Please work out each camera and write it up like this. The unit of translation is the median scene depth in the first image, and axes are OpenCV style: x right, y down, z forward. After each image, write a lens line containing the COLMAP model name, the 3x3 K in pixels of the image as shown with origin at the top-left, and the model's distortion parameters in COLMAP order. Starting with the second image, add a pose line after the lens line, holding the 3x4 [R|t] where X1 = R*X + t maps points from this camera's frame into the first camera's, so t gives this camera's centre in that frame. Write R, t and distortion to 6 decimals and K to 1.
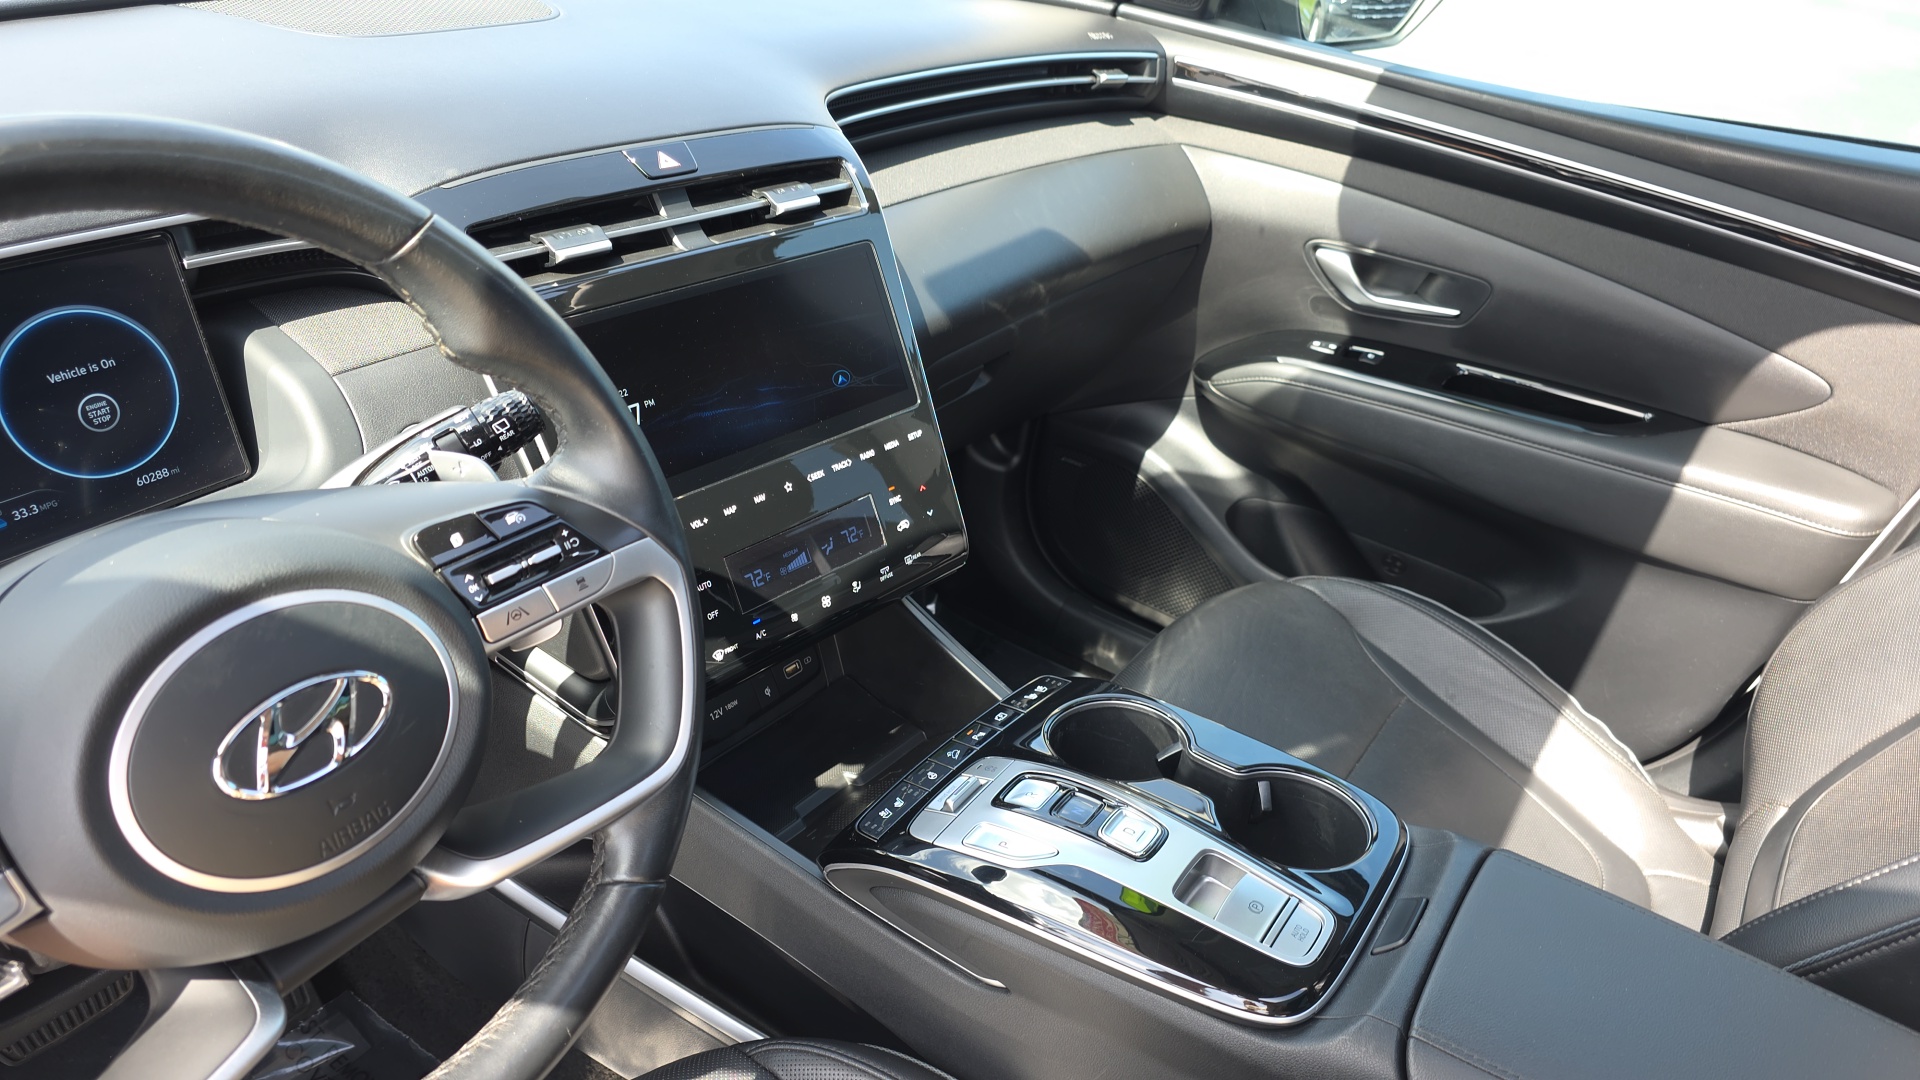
lens RADIAL K [[1281.1, 0, 934.0], [0, 1281.1, 589.1], [0, 0, 1]] dist [0.067553, -0.087485]
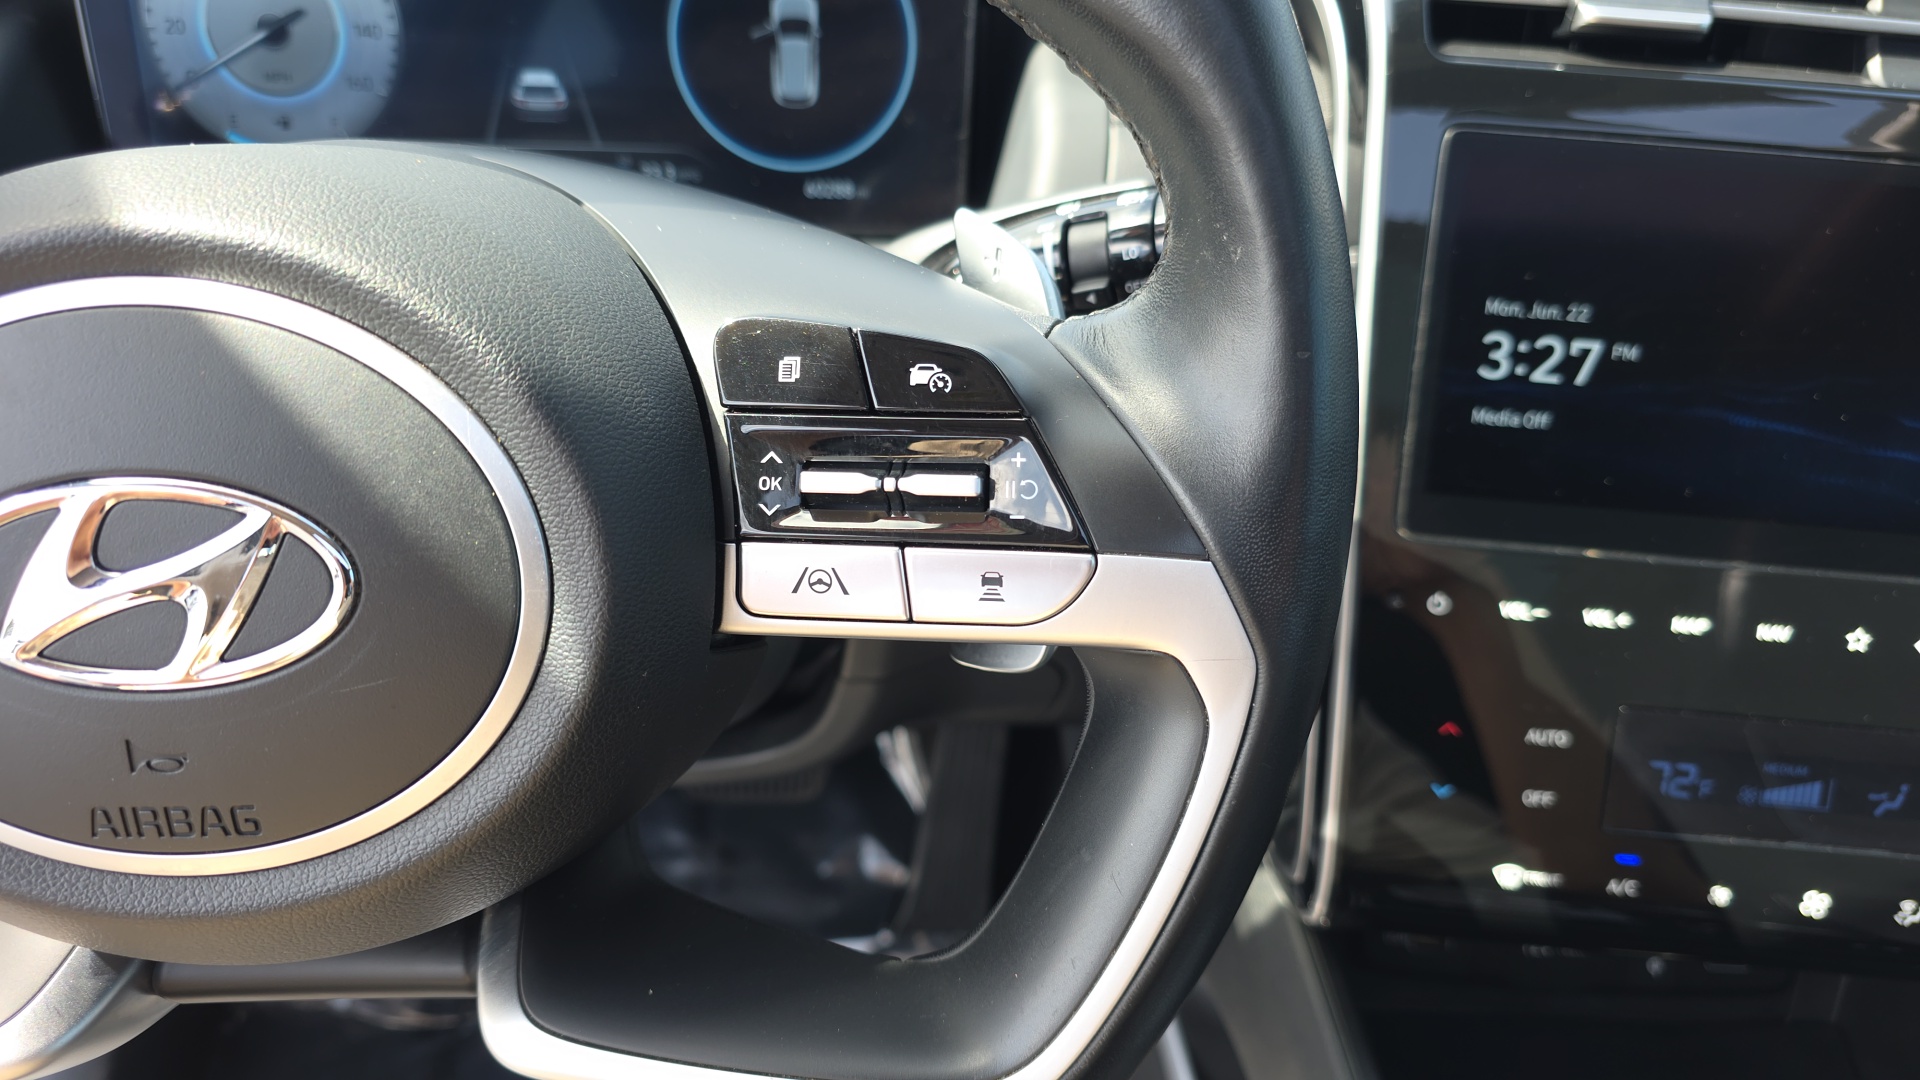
lens RADIAL K [[1346.7, 0, 960.0], [0, 1346.7, 540.0], [0, 0, 1]] dist [-0.000912, -0.022337]
pose [[0.605245, 0.417479, -0.677783, -0.000801], [-0.428452, 0.888439, 0.164634, -0.036635], [0.670900, 0.190754, 0.716593, 0.306561]]
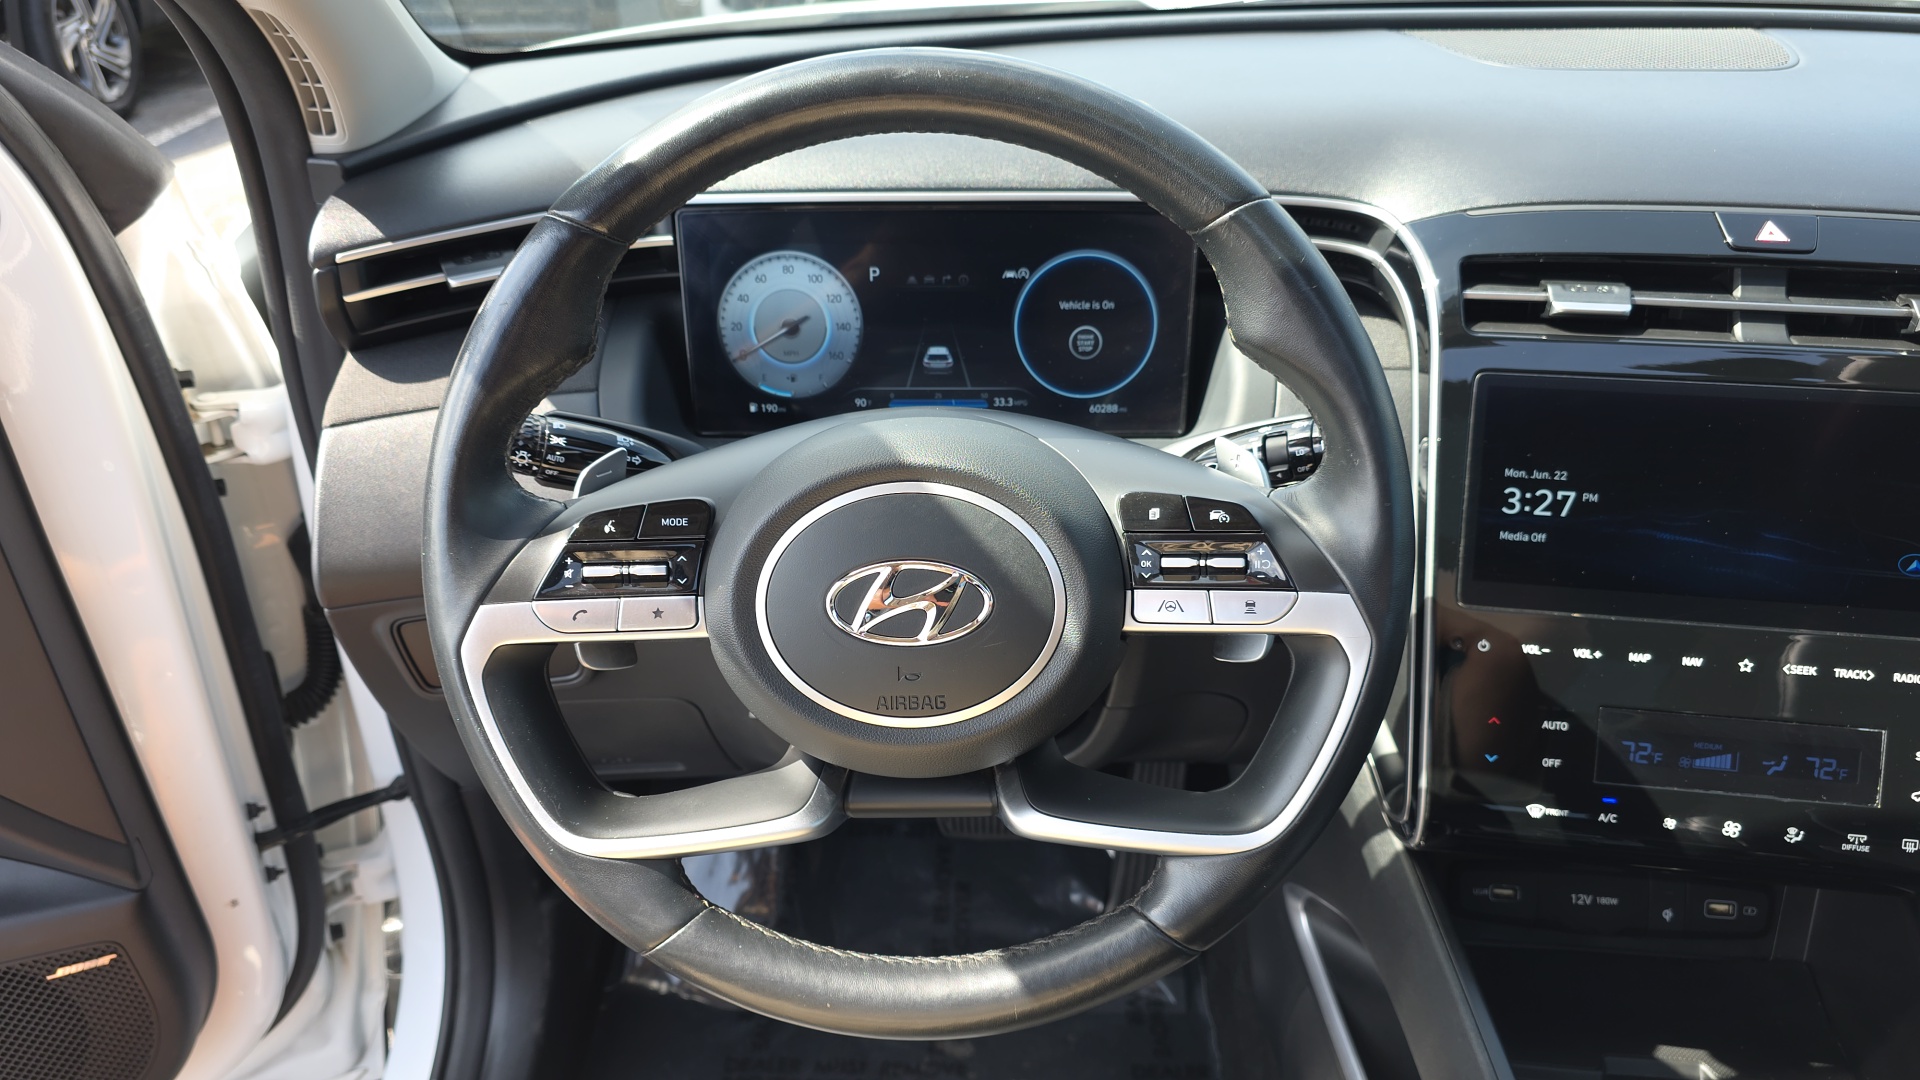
lens RADIAL K [[1290.6, 0, 963.1], [0, 1290.6, 565.5], [0, 0, 1]] dist [0.052542, -0.074583]
pose [[0.540410, 0.349531, -0.765366, 0.136953], [-0.408955, 0.904074, 0.124122, -0.027470], [0.735332, 0.245923, 0.631513, 0.116859]]
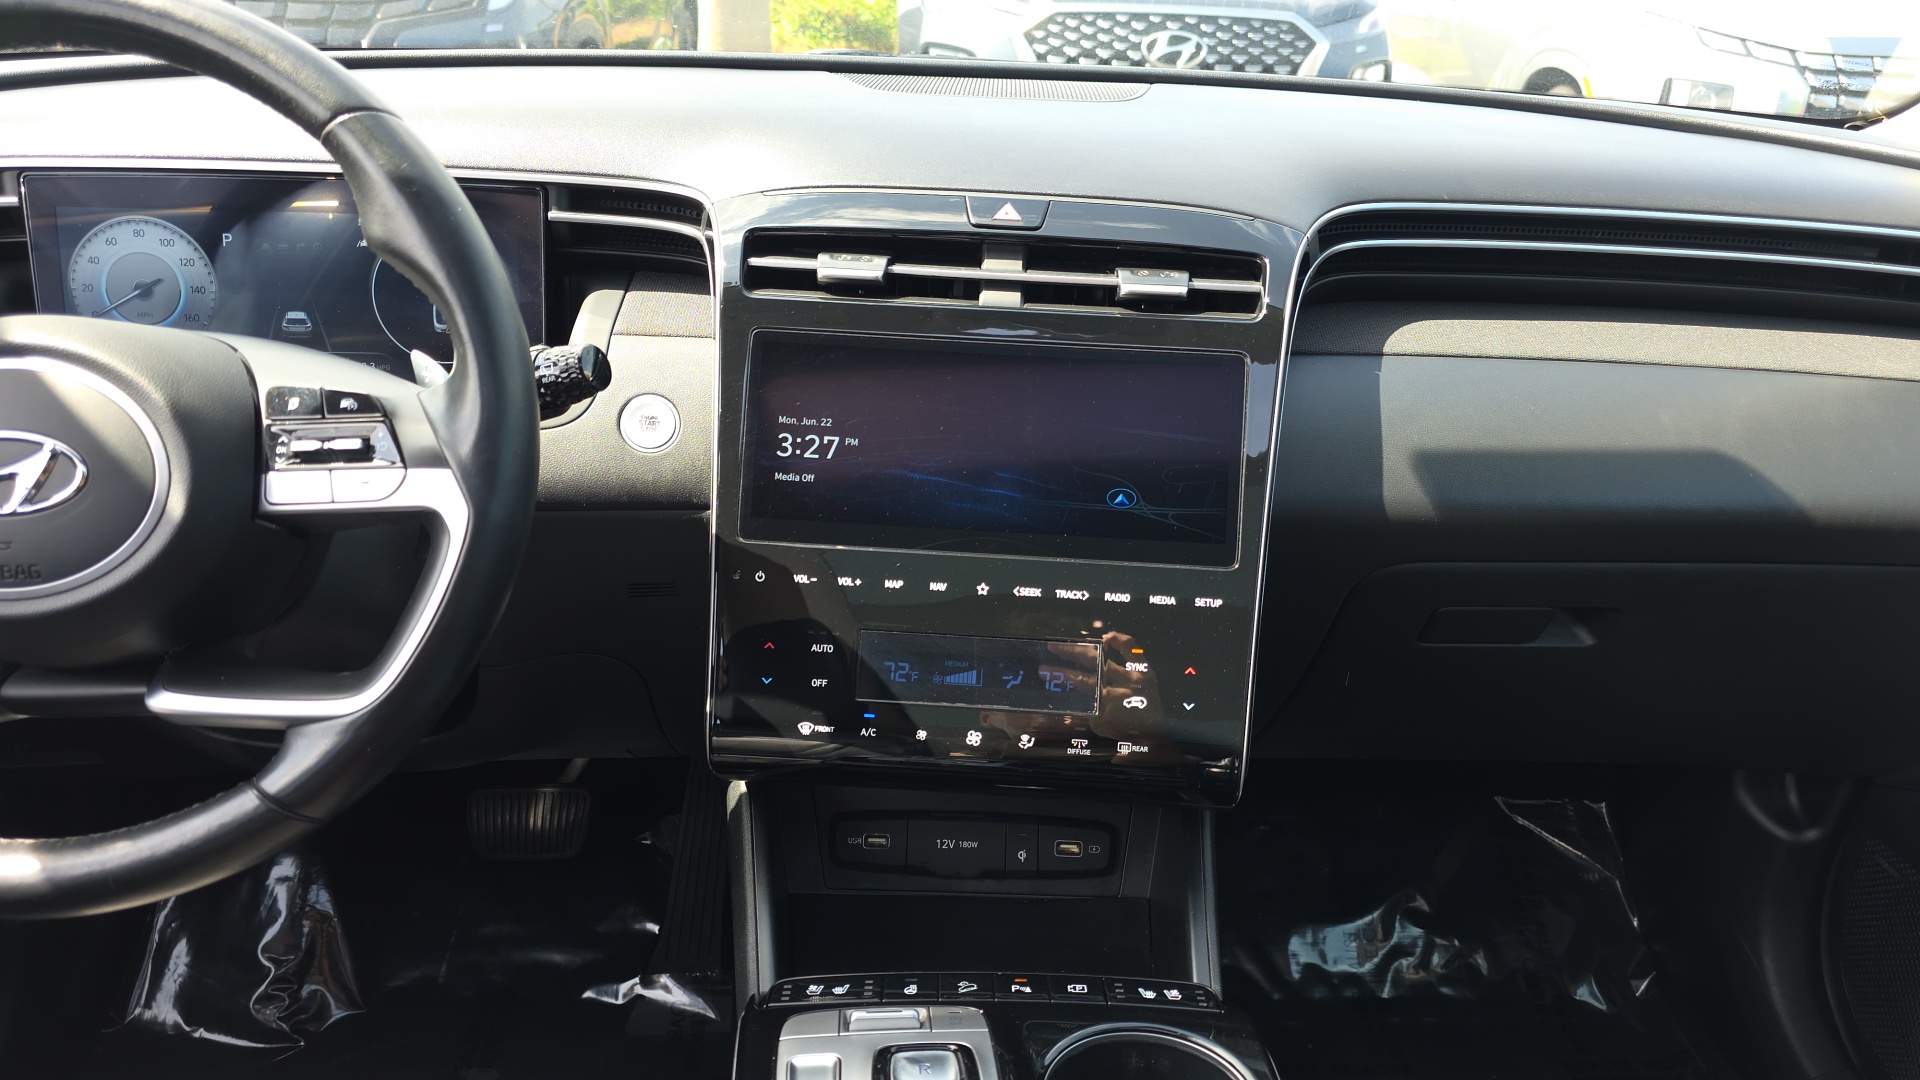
lens RADIAL K [[1290.2, 0, 983.5], [0, 1290.2, 555.3], [0, 0, 1]] dist [0.089038, -0.102865]
pose [[0.632379, 0.269979, -0.726091, 0.335543], [-0.411023, 0.911425, -0.019083, -0.057529], [0.656626, 0.310508, 0.687333, 0.284710]]
